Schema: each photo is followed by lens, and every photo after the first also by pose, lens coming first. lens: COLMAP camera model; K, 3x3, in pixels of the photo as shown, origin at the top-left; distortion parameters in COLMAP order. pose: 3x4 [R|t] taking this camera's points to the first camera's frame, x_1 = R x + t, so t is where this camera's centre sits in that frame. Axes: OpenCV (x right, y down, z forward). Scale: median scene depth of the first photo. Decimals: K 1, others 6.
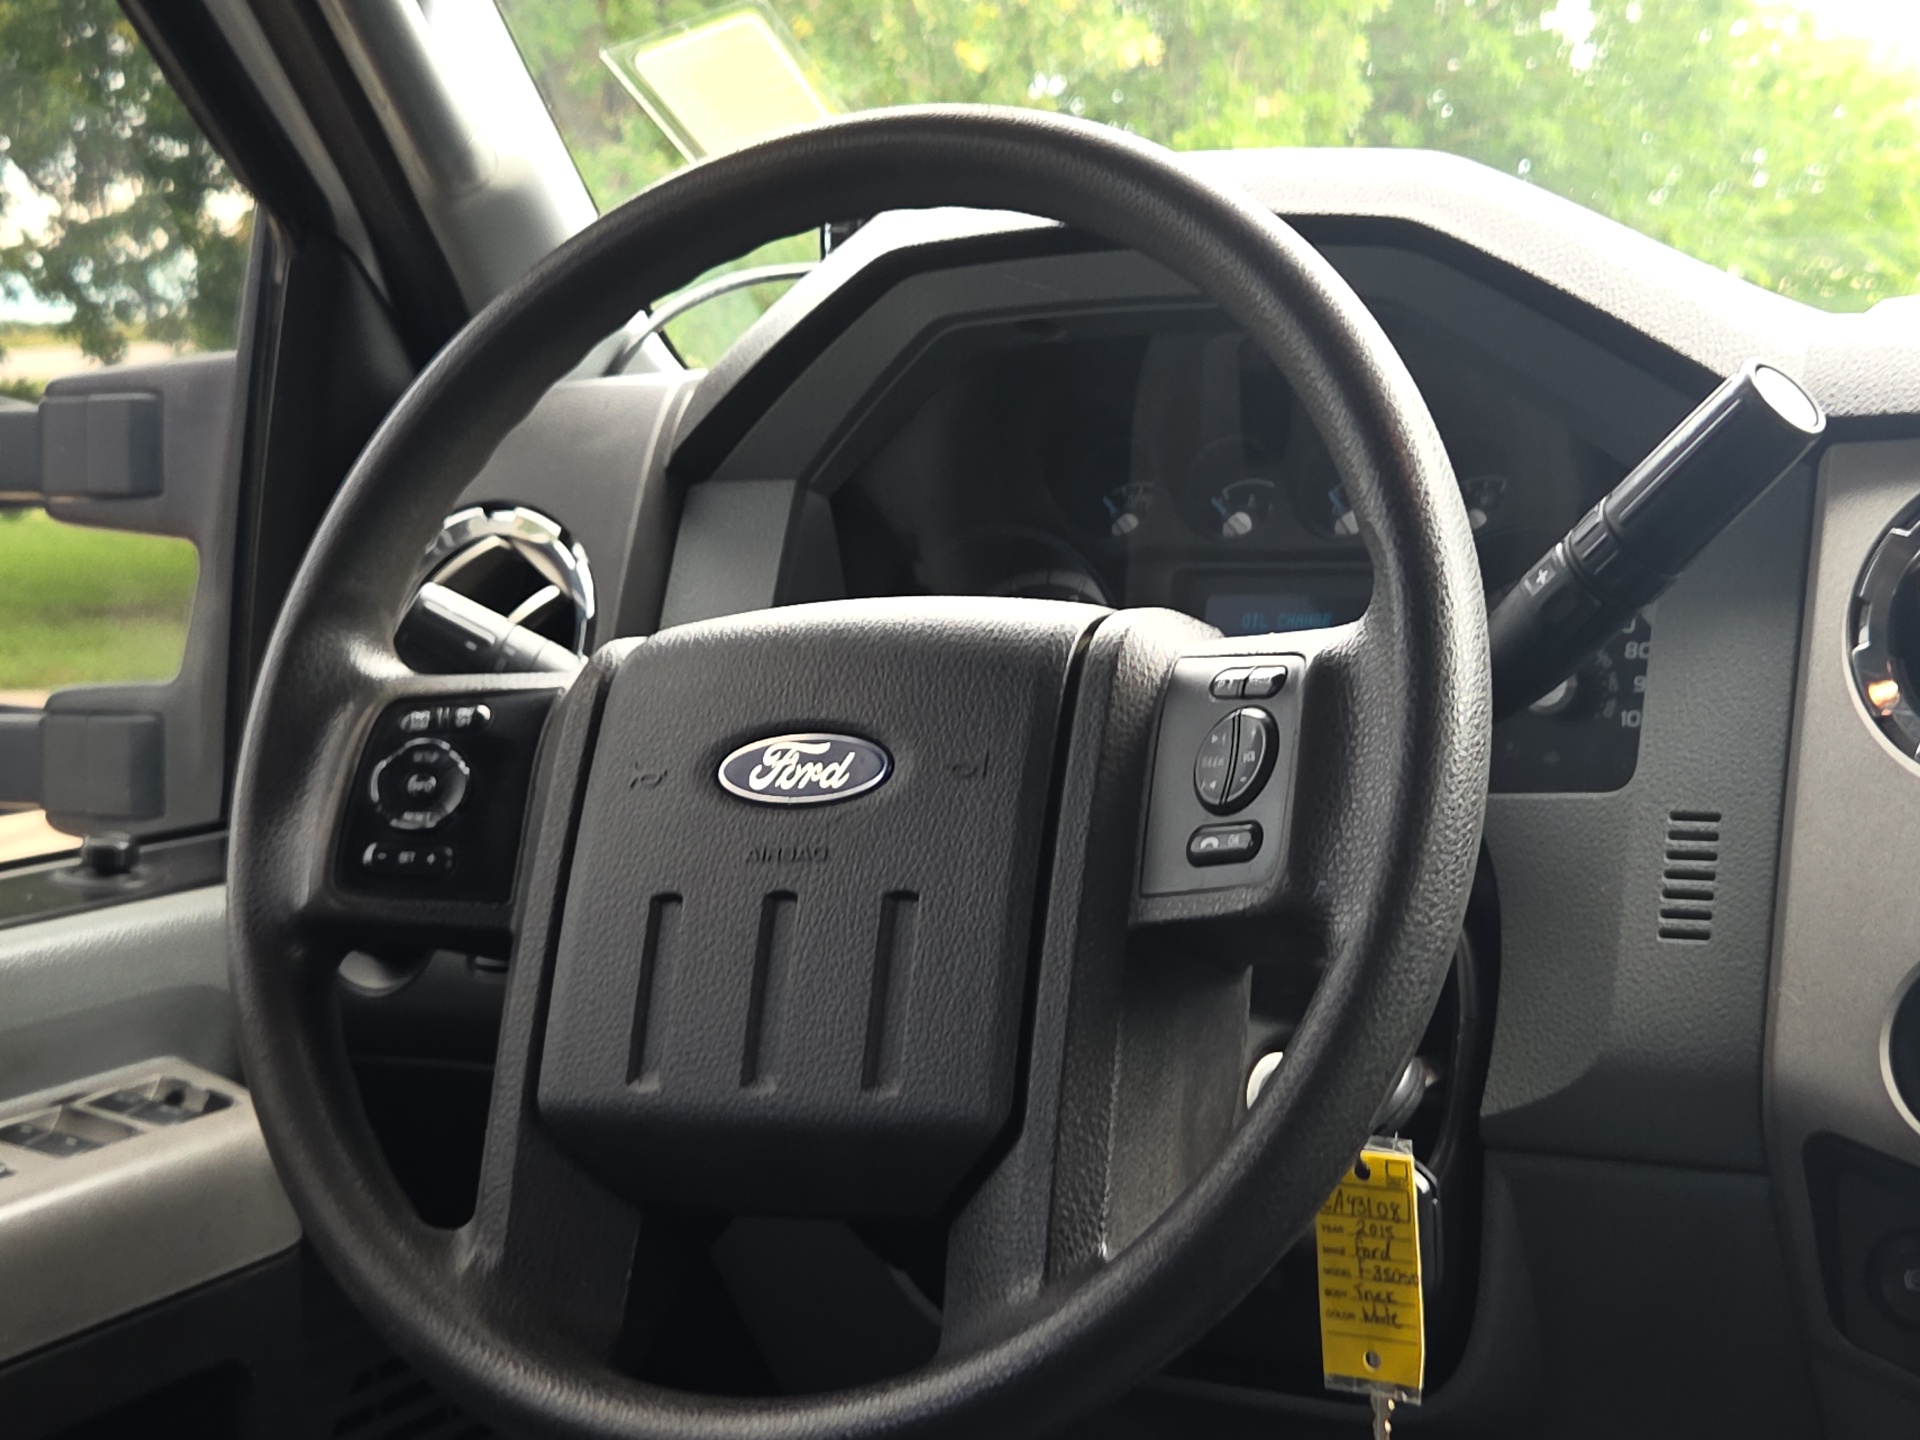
lens RADIAL K [[3092.6, 0, 968.3], [0, 3092.6, 715.7], [0, 0, 1]] dist [0.067467, 0.000000]
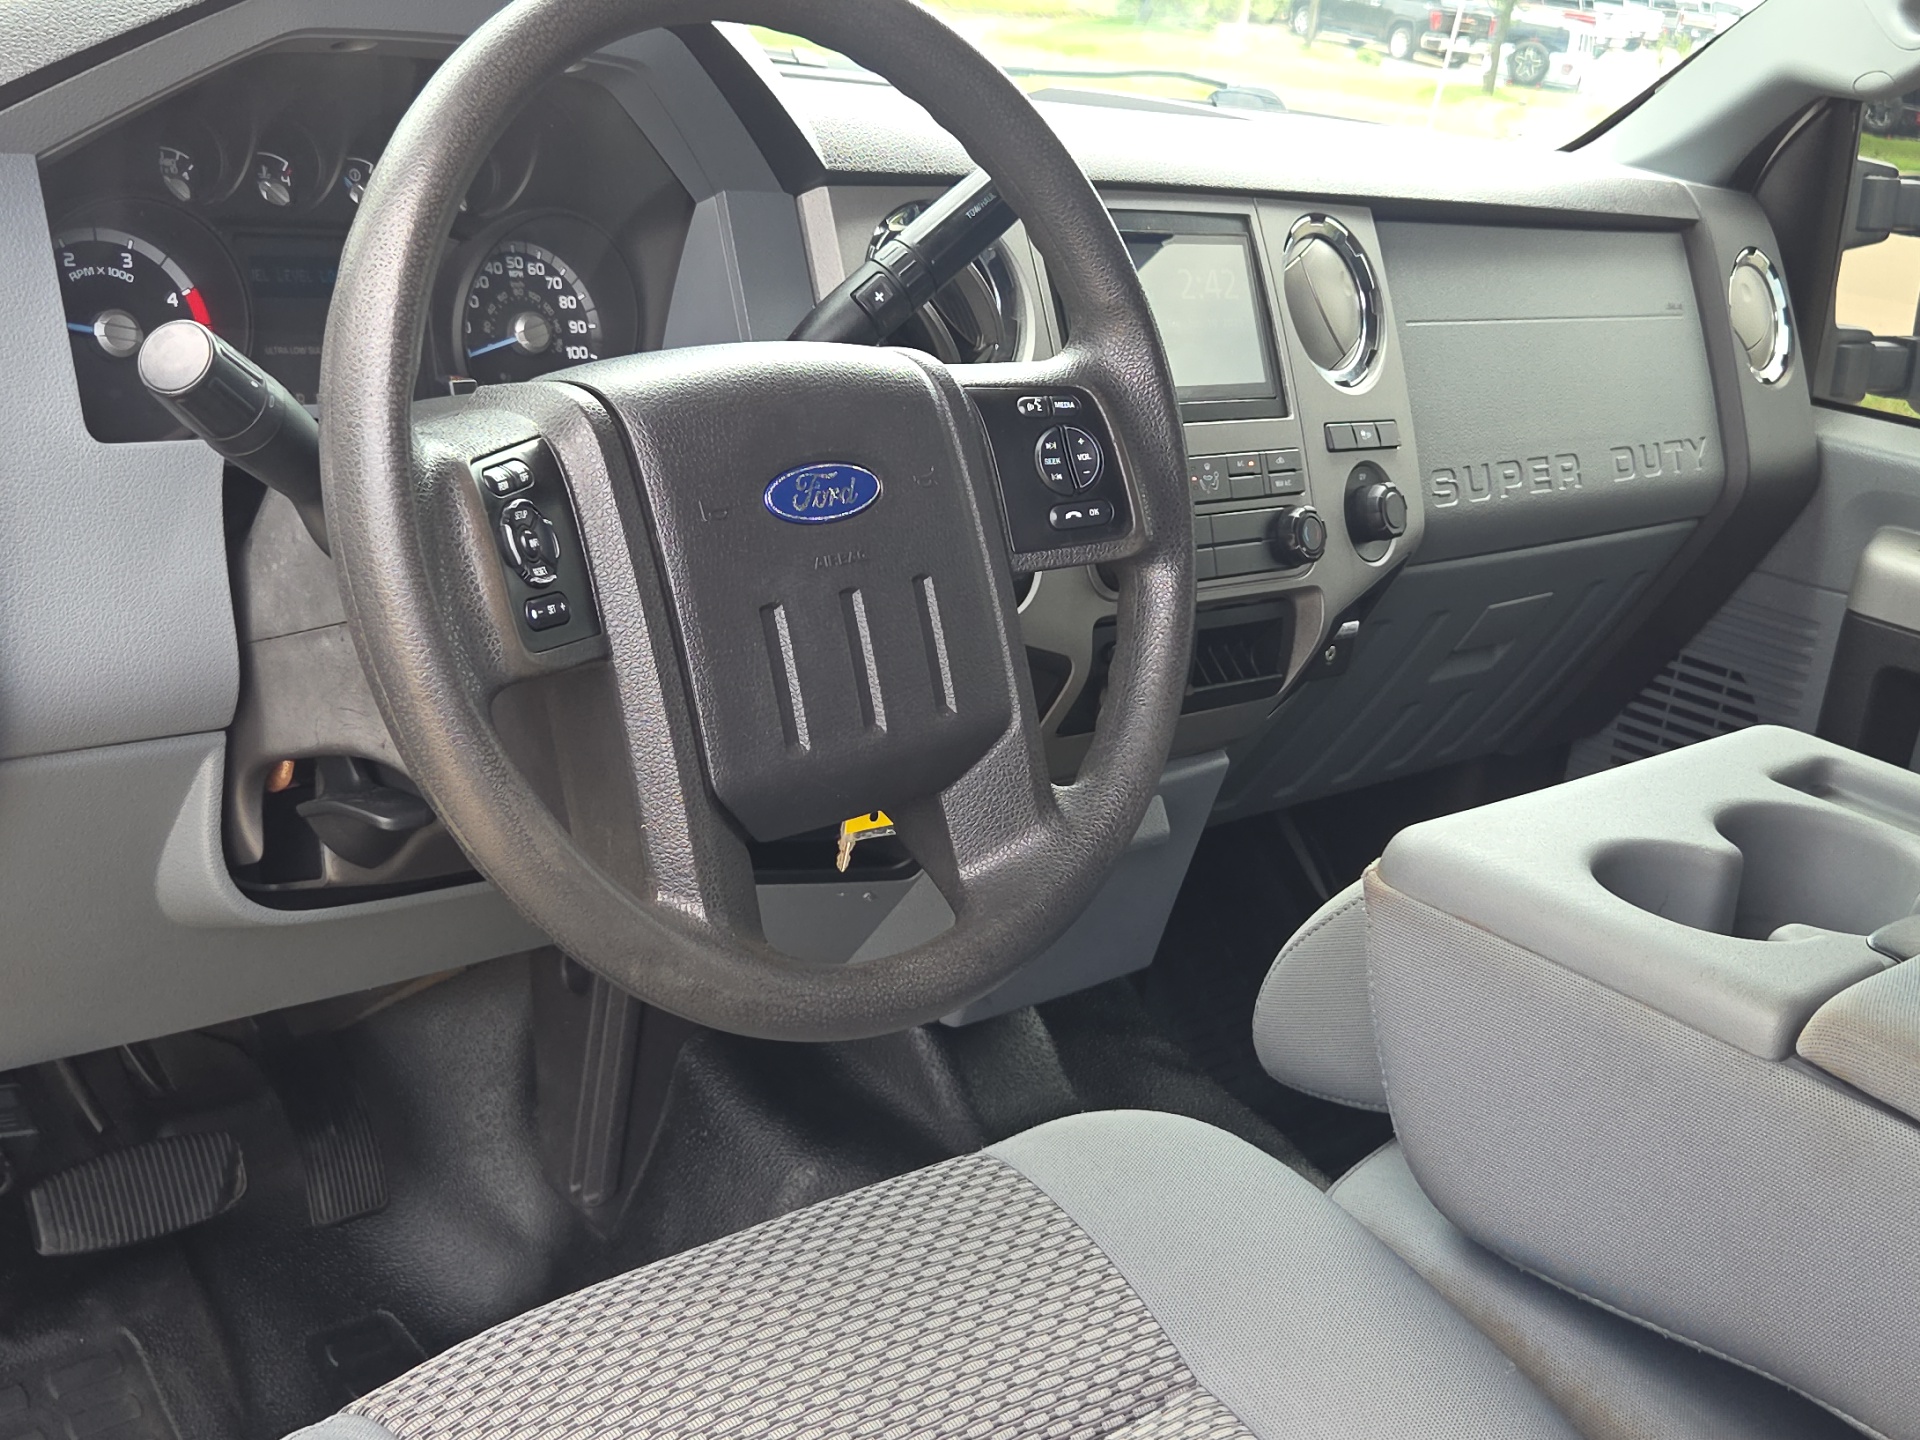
lens RADIAL K [[2376.8, 0, 968.7], [0, 2376.8, 713.2], [0, 0, 1]] dist [0.048808, 0.000000]
pose [[0.271410, -0.217343, 0.937603, -0.980878], [-0.044609, 0.970282, 0.237831, -0.131248], [-0.961429, -0.106375, 0.253649, 0.665152]]
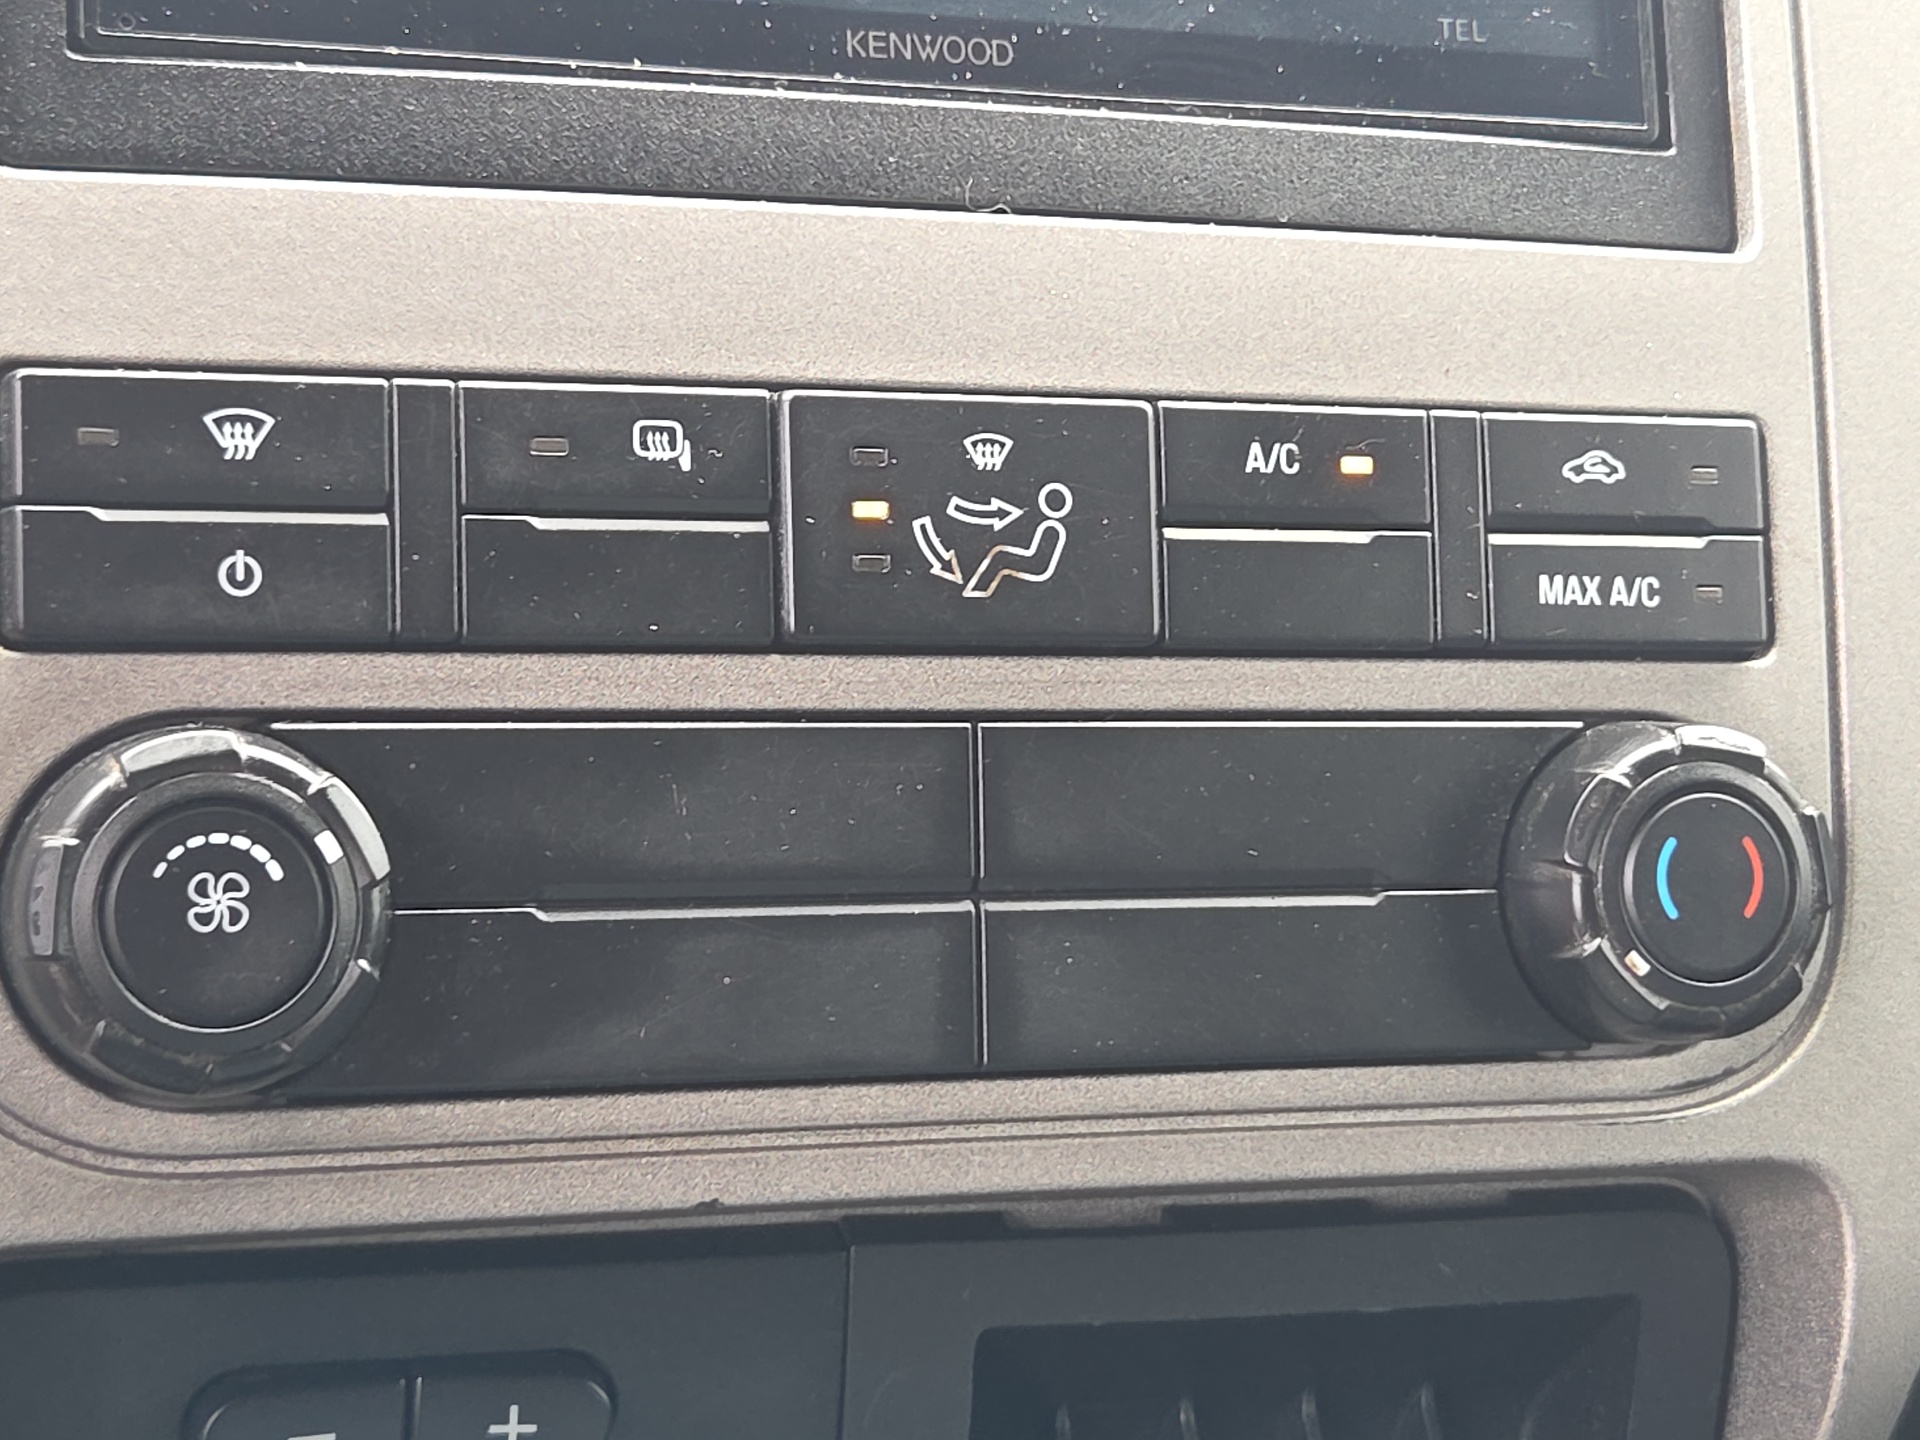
lens RADIAL K [[3640.4, 0, 961.0], [0, 3640.4, 719.3], [0, 0, 1]] dist [0.045614, 0.000000]
pose [[0.666263, -0.108205, 0.737825, 0.190739], [-0.052606, 0.980132, 0.191244, 0.019035], [-0.743859, -0.166233, 0.647333, 0.649206]]
